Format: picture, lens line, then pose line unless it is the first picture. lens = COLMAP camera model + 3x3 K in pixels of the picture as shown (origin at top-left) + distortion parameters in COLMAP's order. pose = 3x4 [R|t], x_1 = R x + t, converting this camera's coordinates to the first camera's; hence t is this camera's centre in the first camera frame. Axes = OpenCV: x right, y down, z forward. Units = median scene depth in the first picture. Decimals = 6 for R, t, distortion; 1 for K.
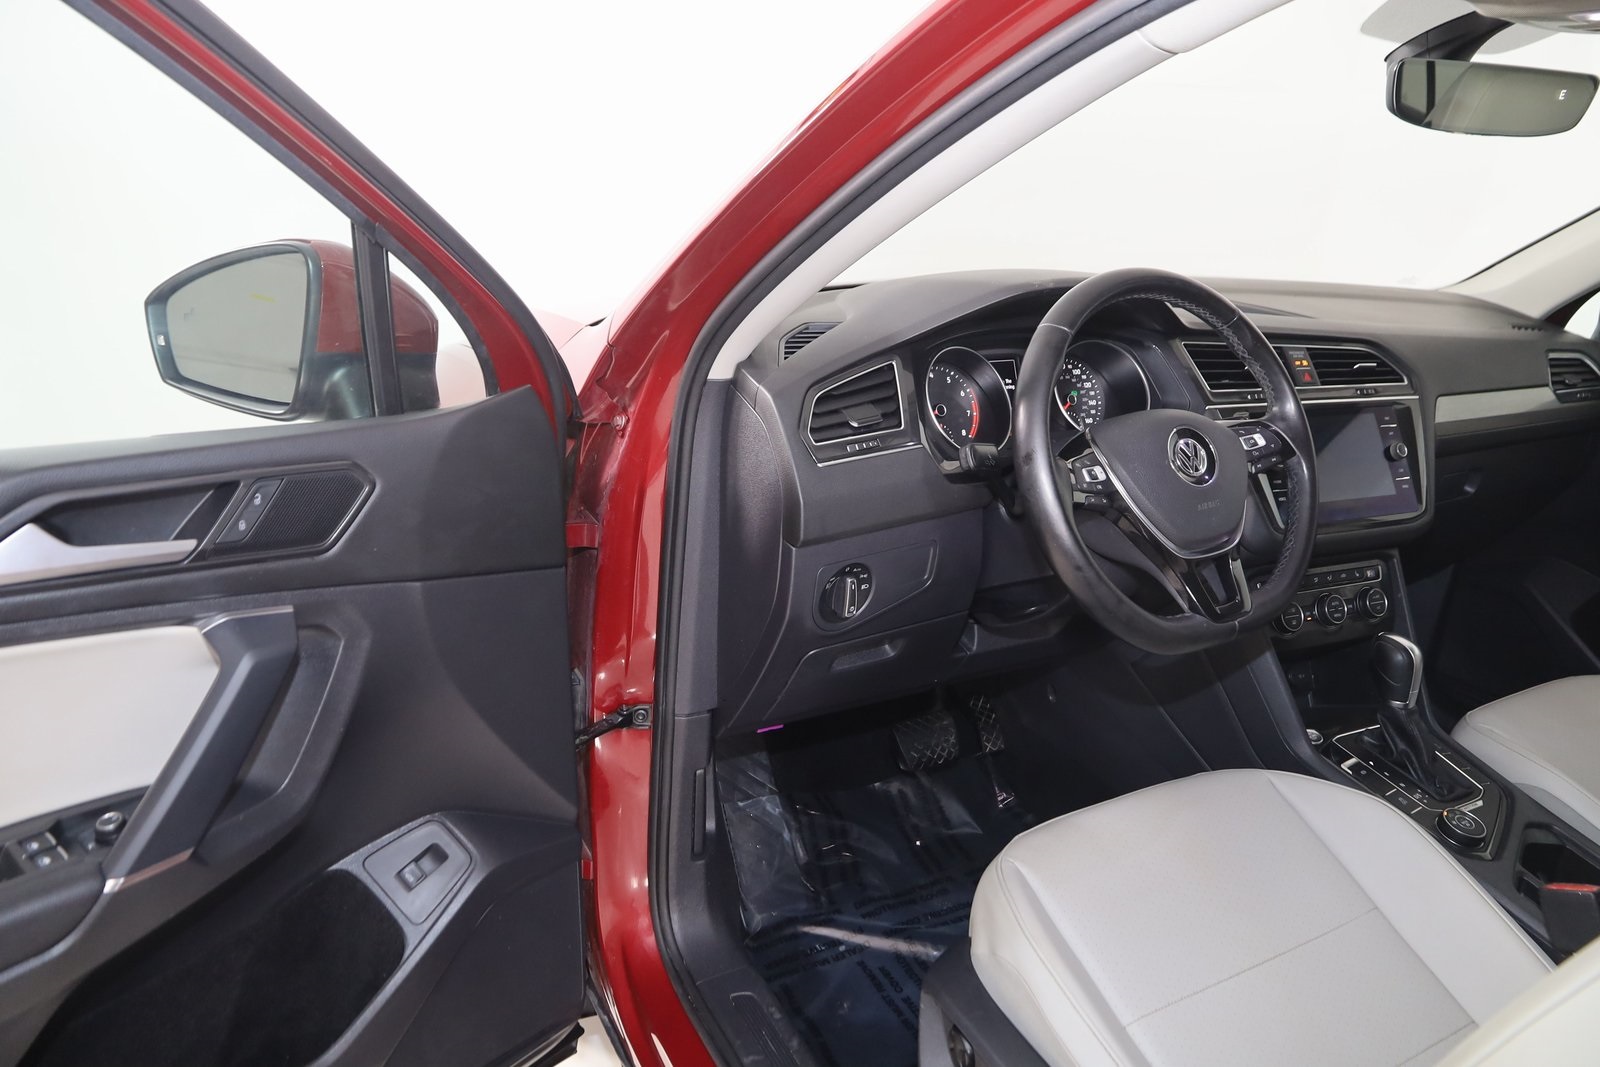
lens RADIAL K [[1092.4, 0, 803.1], [0, 1092.4, 505.3], [0, 0, 1]] dist [-0.124725, 0.077734]
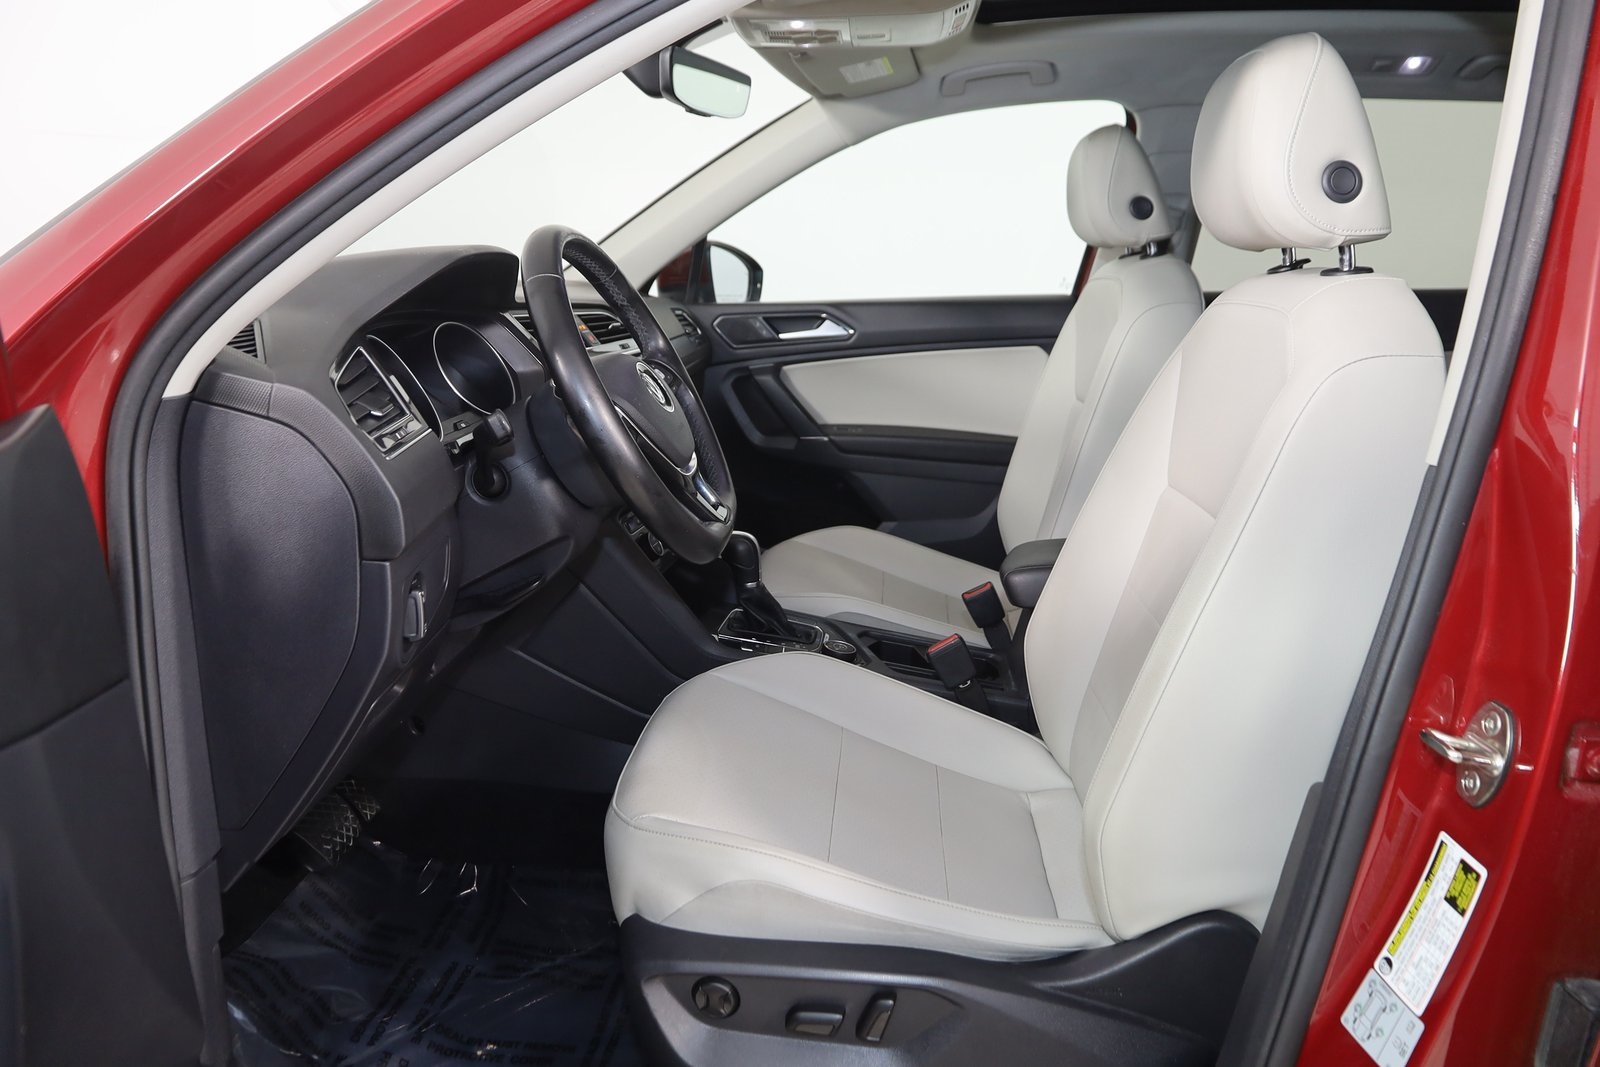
lens RADIAL K [[1092.4, 0, 803.1], [0, 1092.4, 505.3], [0, 0, 1]] dist [-0.124725, 0.077734]
pose [[0.532932, -0.231012, 0.814013, -0.381246], [0.287689, 0.954169, 0.082438, 0.016199], [-0.795751, 0.190249, 0.574967, 0.215803]]
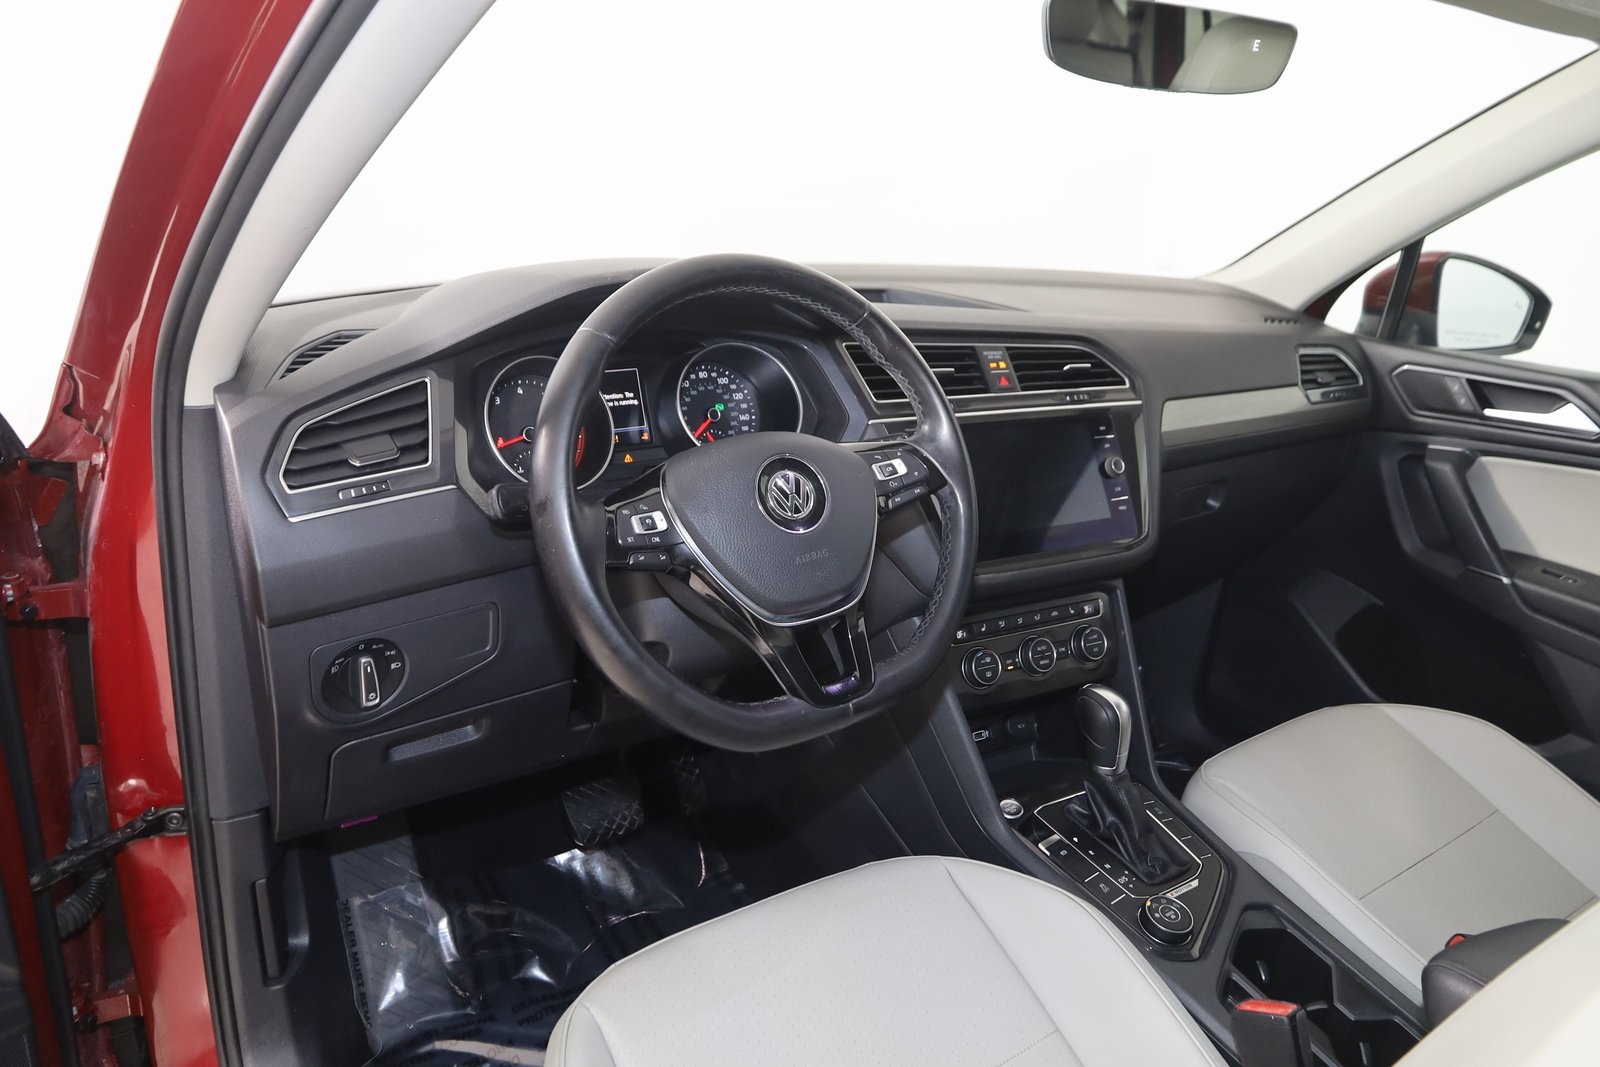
lens RADIAL K [[1092.4, 0, 803.1], [0, 1092.4, 505.3], [0, 0, 1]] dist [-0.124725, 0.077734]
pose [[0.993478, -0.022870, 0.111703, 0.224154], [0.021832, 0.999706, 0.010505, -0.036226], [-0.111910, -0.007998, 0.993686, 0.166390]]
